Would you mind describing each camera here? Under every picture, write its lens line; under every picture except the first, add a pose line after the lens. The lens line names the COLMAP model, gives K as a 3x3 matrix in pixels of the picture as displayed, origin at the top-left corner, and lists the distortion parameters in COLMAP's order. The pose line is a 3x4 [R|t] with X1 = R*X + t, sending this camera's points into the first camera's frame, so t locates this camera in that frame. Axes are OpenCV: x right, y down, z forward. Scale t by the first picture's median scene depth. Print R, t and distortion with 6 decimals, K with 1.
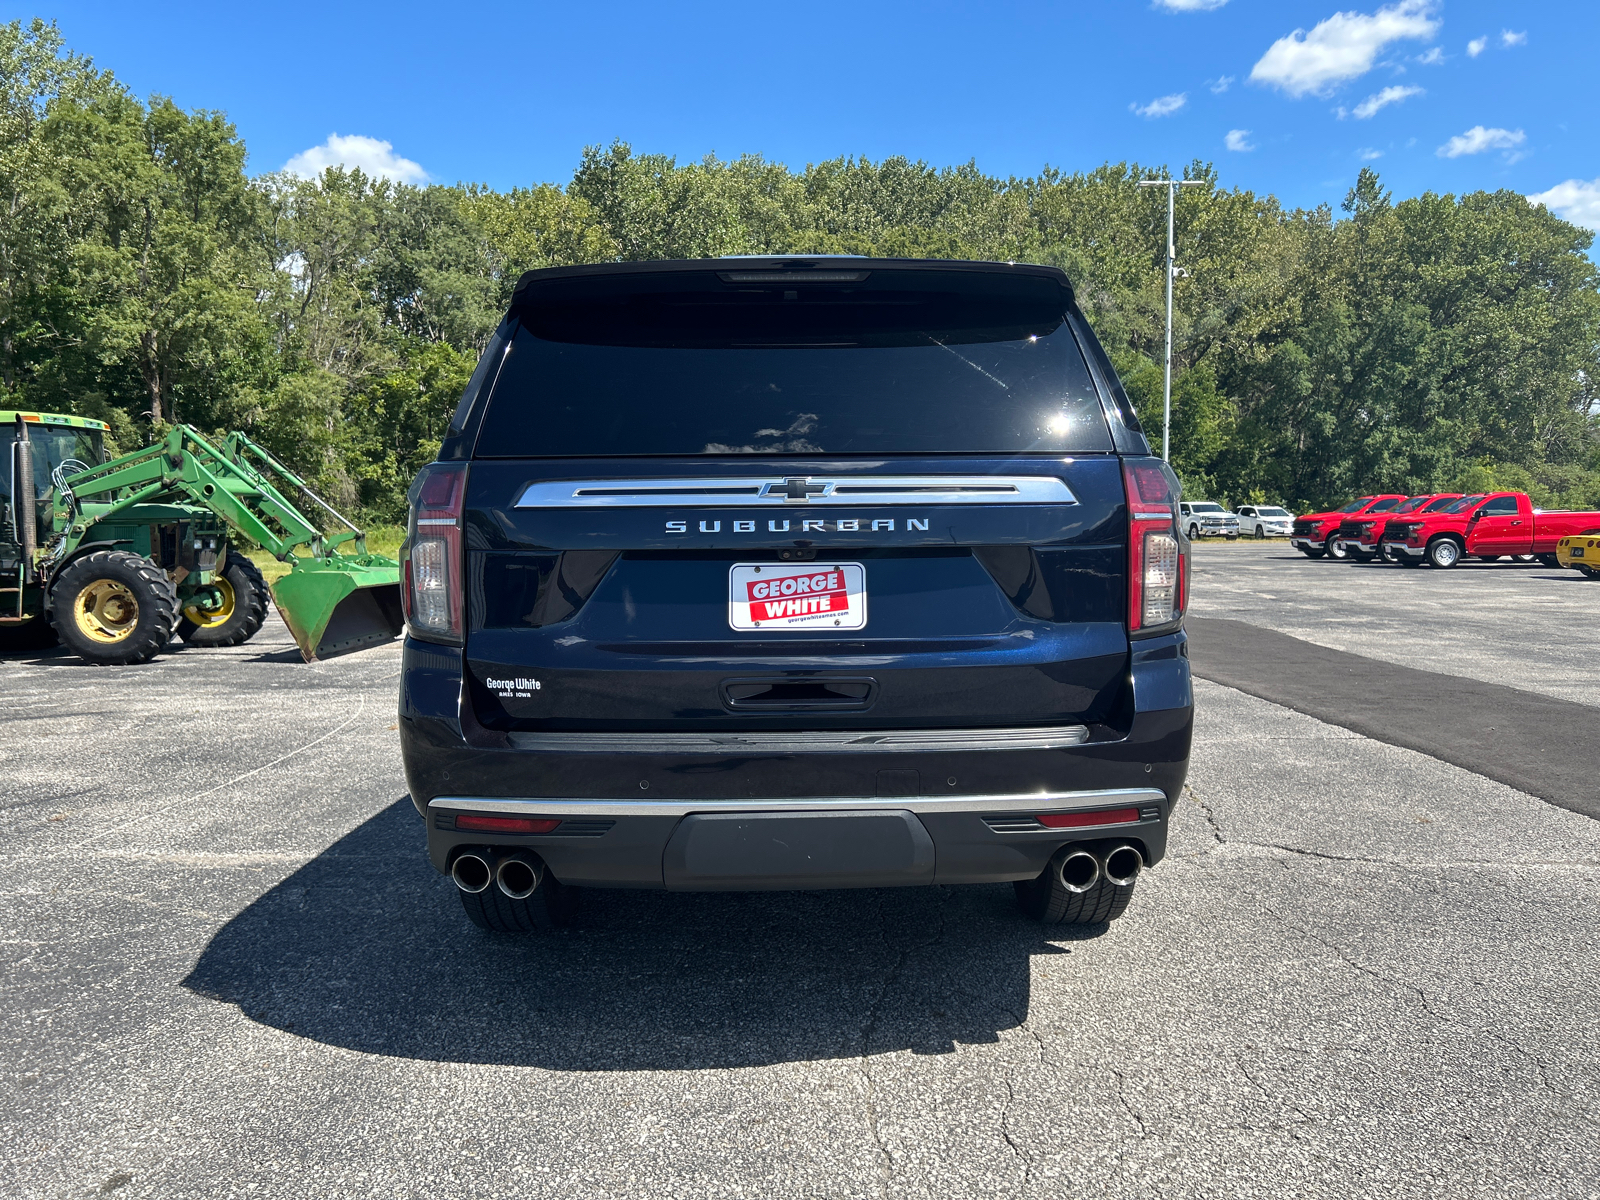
lens RADIAL K [[1189.6, 0, 815.2], [0, 1189.6, 608.4], [0, 0, 1]] dist [0.037869, -0.038702]
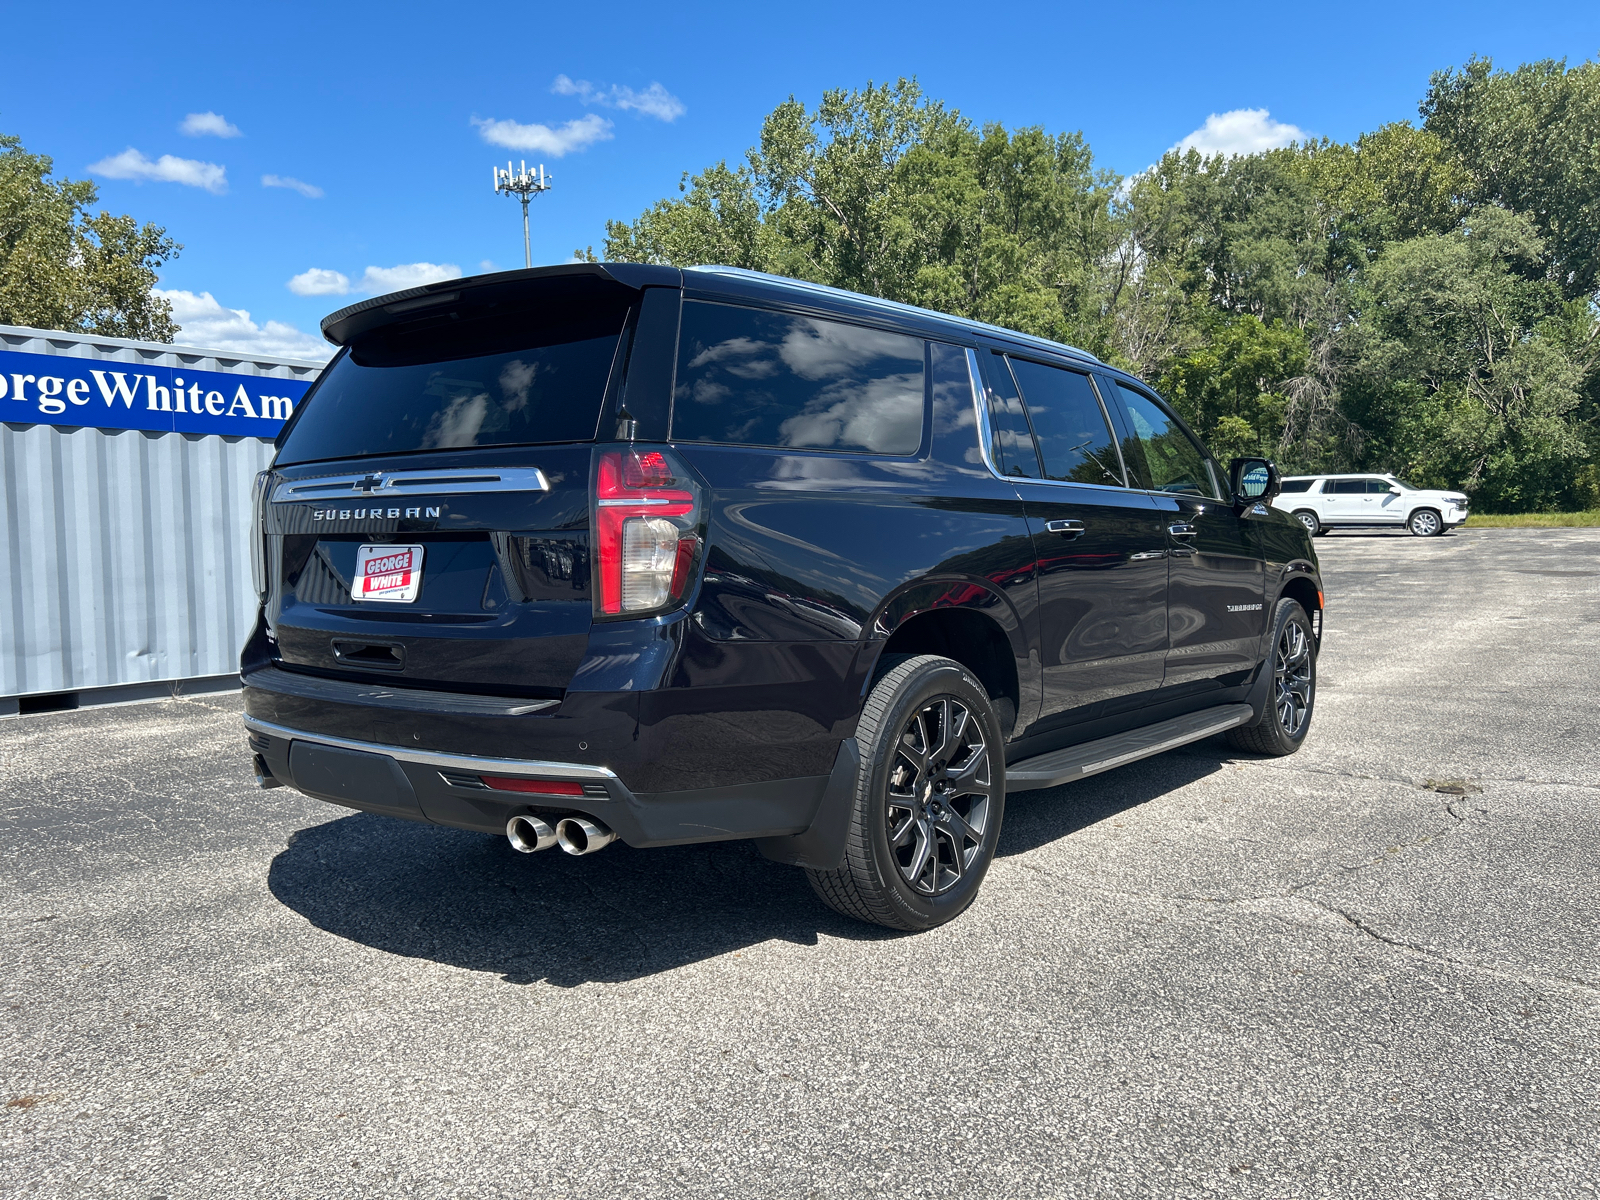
lens RADIAL K [[1187.3, 0, 805.8], [0, 1187.3, 629.3], [0, 0, 1]] dist [0.045596, -0.054026]
pose [[0.779373, 0.050250, -0.624541, 0.323614], [-0.028015, 0.998577, 0.045385, -0.005917], [0.625933, -0.017876, 0.779672, 0.097282]]
